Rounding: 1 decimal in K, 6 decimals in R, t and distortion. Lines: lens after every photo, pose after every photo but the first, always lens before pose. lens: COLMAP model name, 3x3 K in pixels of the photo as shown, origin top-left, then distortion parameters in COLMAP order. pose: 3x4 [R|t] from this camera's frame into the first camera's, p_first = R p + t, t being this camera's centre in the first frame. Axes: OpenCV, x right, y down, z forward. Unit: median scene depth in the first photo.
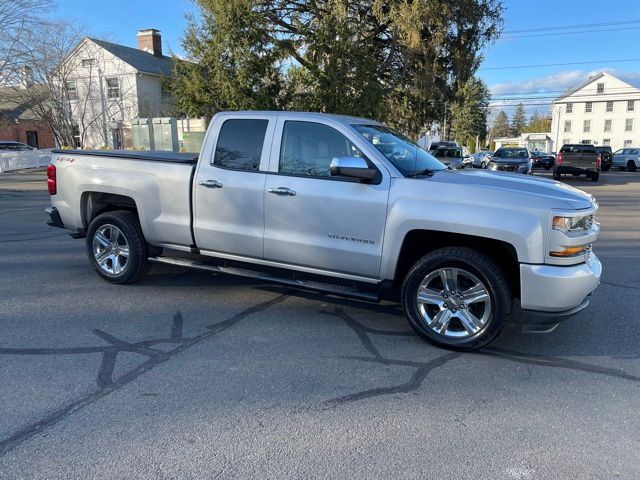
lens RADIAL K [[480.0, 0, 322.0], [0, 480.0, 239.3], [0, 0, 1]] dist [0.082297, -0.100285]
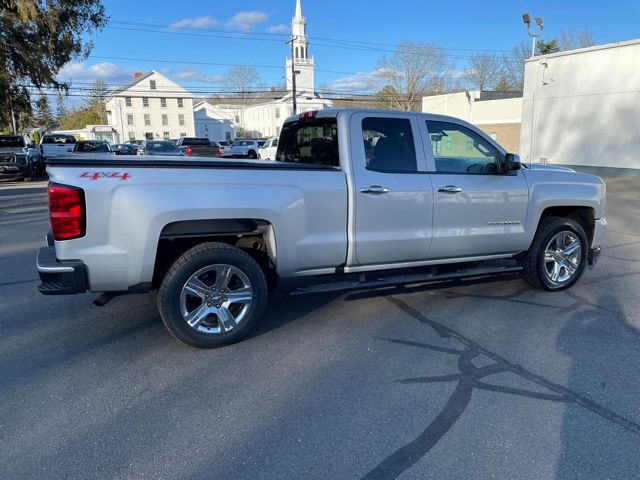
lens RADIAL K [[480.0, 0, 319.4], [0, 480.0, 238.2], [0, 0, 1]] dist [0.082297, -0.100285]
pose [[0.630022, -0.163728, 0.759121, -0.210962], [0.152746, 0.984553, 0.085580, -0.025259], [-0.761407, 0.062035, 0.645299, 0.108263]]
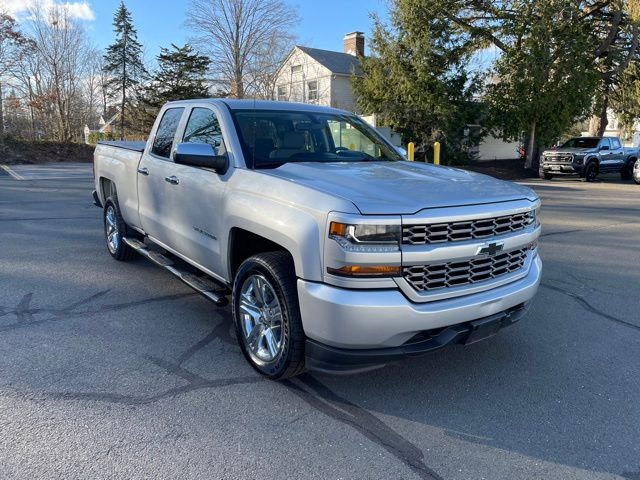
lens RADIAL K [[480.0, 0, 320.2], [0, 480.0, 238.6], [0, 0, 1]] dist [0.082297, -0.100285]
pose [[0.889246, 0.086886, -0.449101, 0.125501], [-0.085786, 0.996052, 0.022841, -0.005592], [0.449313, 0.018216, 0.893189, 0.051332]]
